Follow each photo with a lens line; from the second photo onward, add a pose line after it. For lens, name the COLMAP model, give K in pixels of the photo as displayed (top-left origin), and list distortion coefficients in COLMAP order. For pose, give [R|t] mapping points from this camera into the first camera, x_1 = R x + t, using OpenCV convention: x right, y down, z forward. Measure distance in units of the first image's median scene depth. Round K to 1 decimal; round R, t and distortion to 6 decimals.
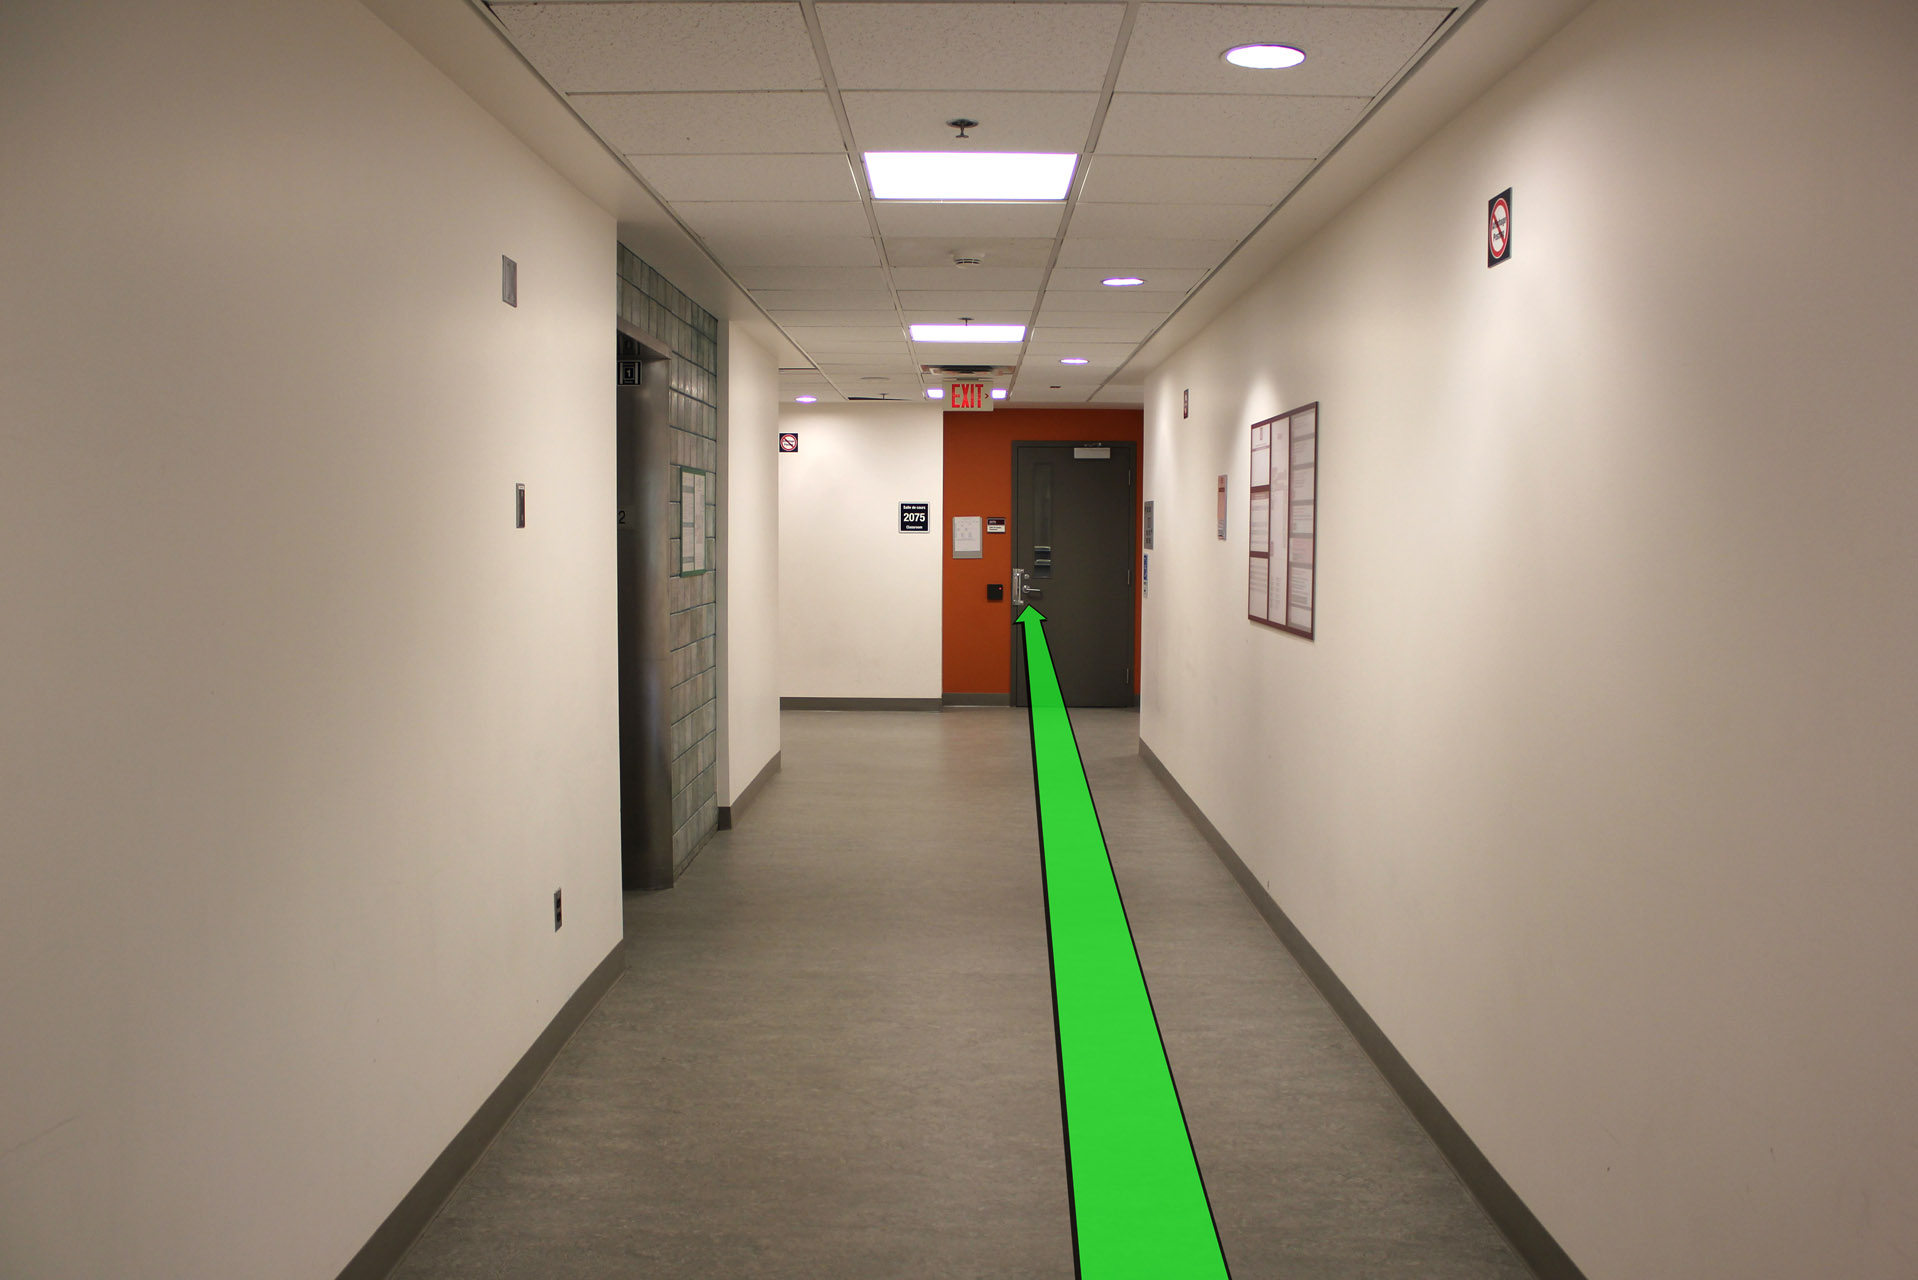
lens RADIAL K [[1579.8, 0, 959.0], [0, 1579.8, 640.0], [0, 0, 1]] dist [-0.014135, -0.004131]
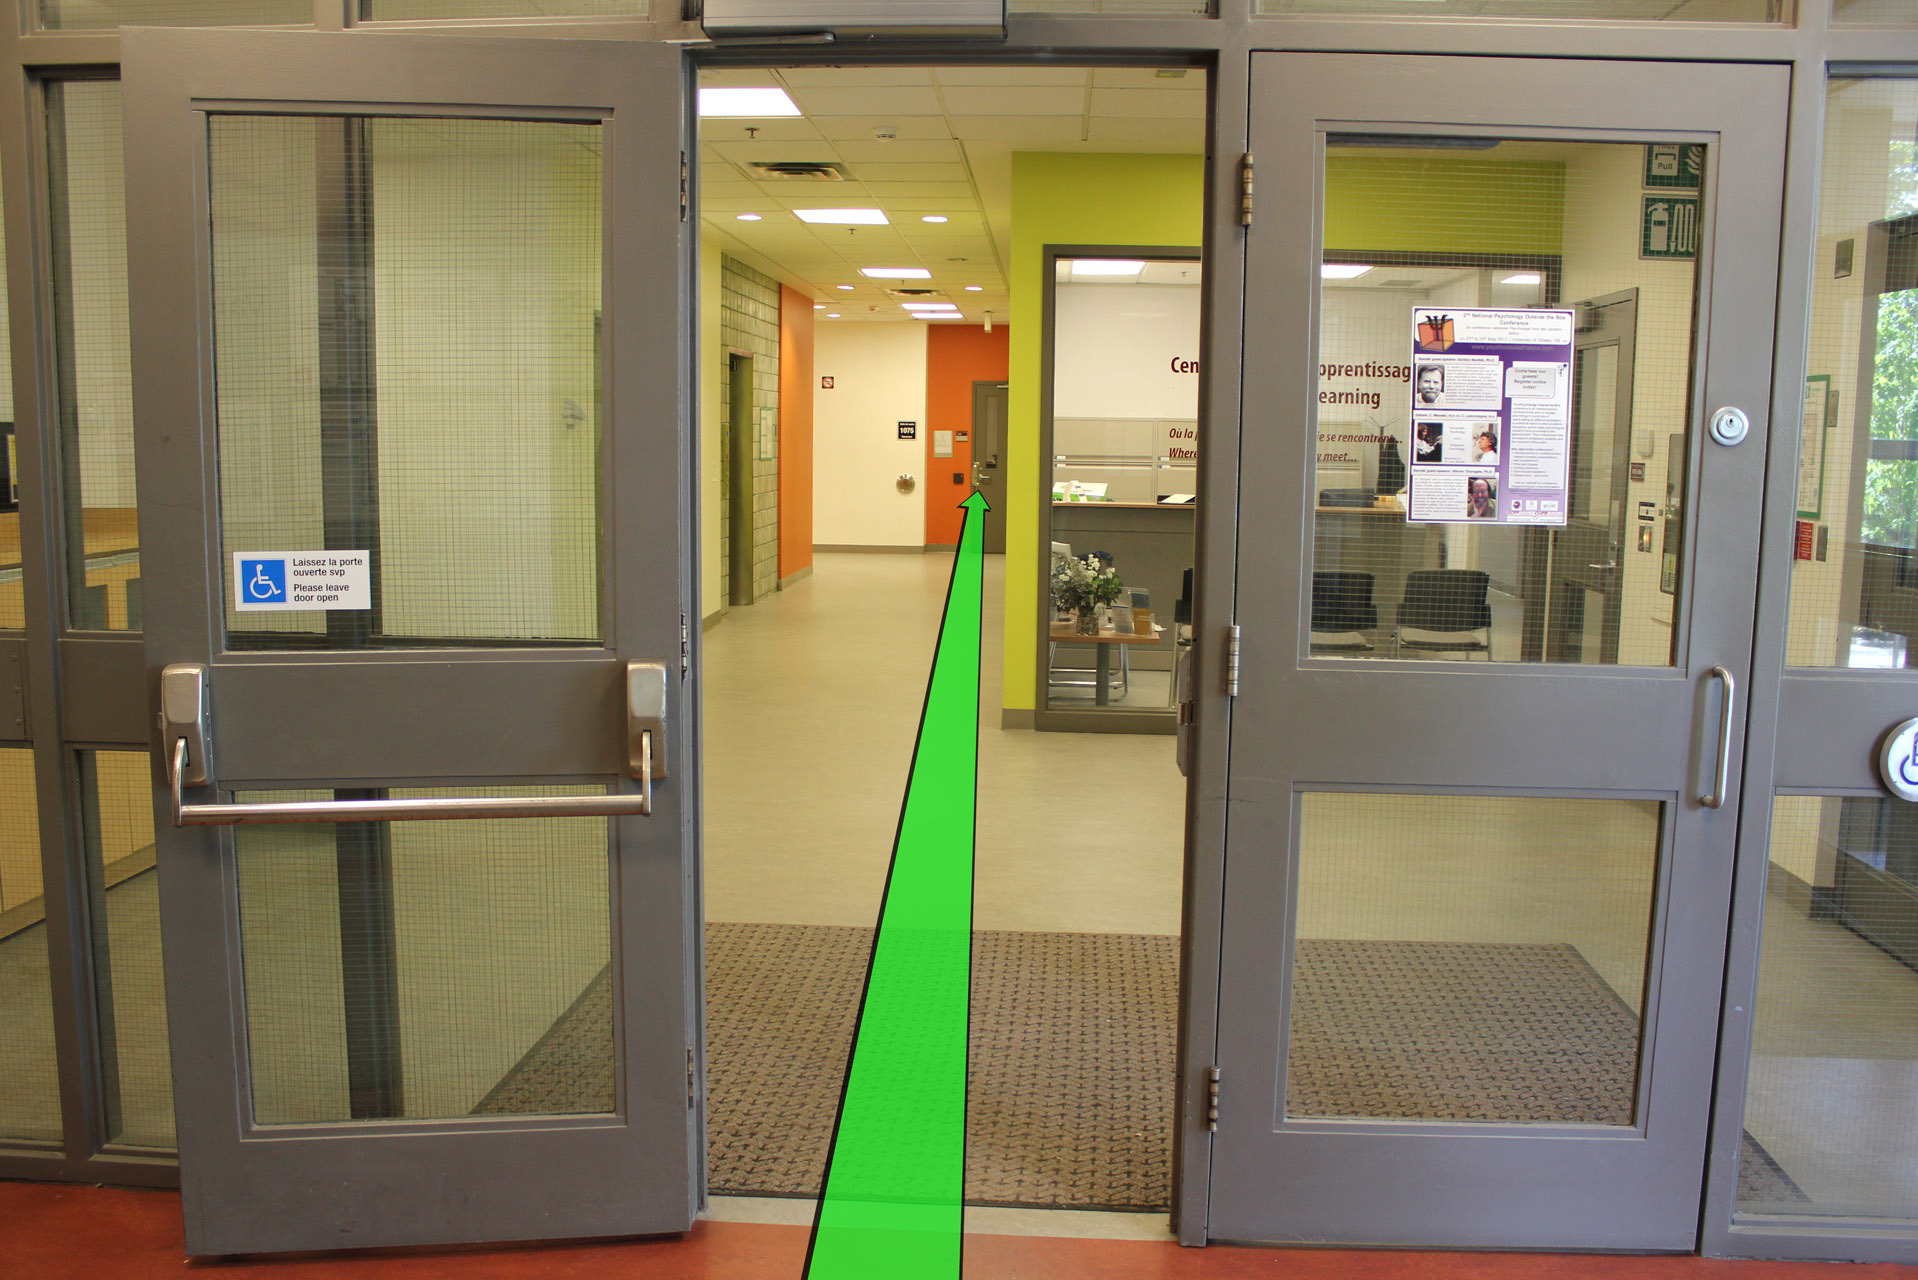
lens RADIAL K [[1579.8, 0, 959.0], [0, 1579.8, 640.0], [0, 0, 1]] dist [-0.014135, -0.004131]
pose [[0.998611, 0.017142, -0.049826, 0.108664], [-0.014527, 0.998522, 0.052379, 0.049130], [0.050650, -0.051582, 0.997383, -0.595937]]
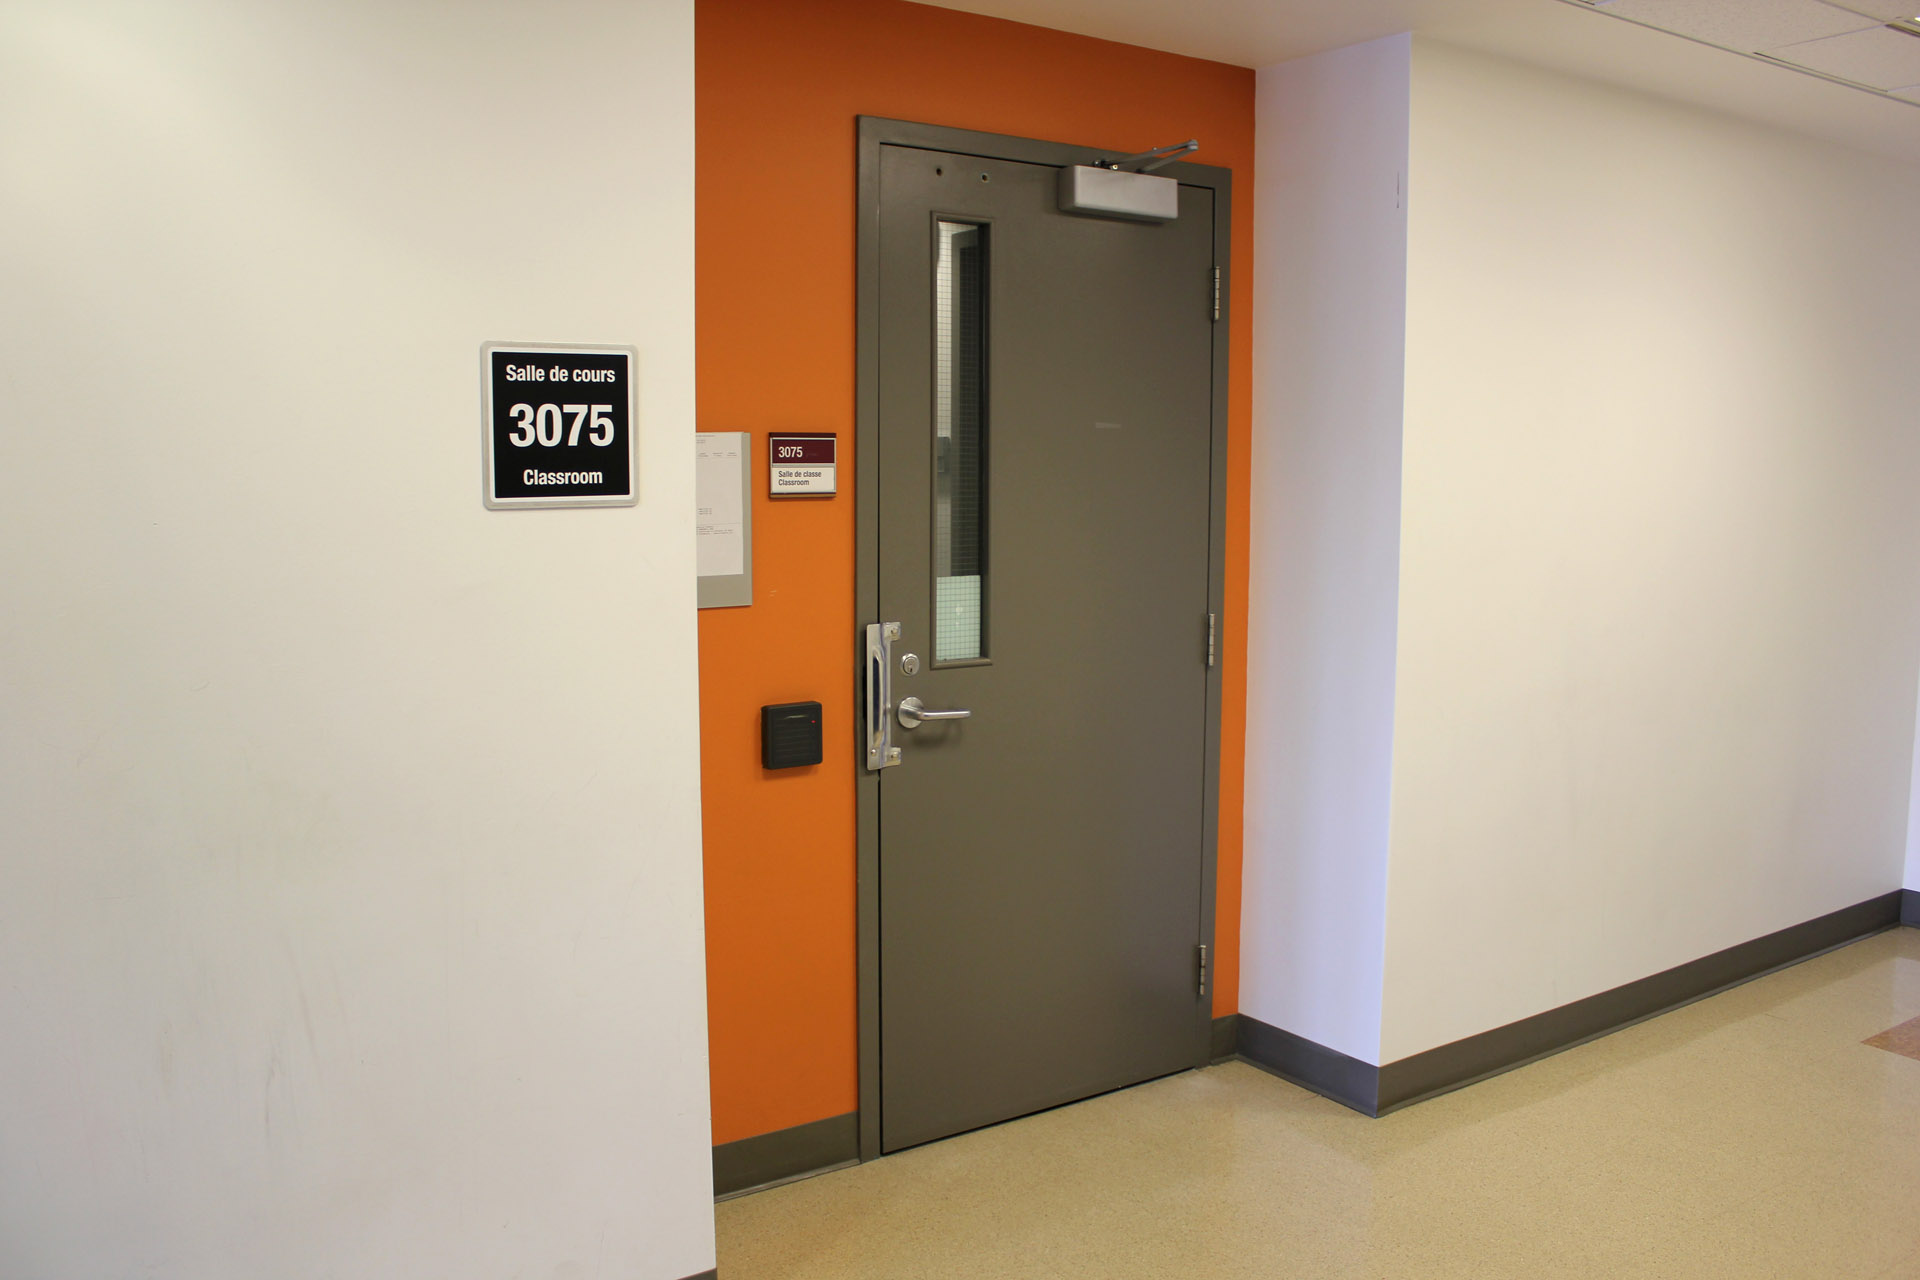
lens RADIAL K [[1581.5, 0, 960.0], [0, 1581.5, 640.0], [0, 0, 1]] dist [-0.014135, -0.004131]
pose [[0.827989, -0.071008, 0.556230, -0.101042], [0.053979, 0.997436, 0.046980, -0.059647], [-0.558140, -0.008874, 0.829700, 0.837045]]
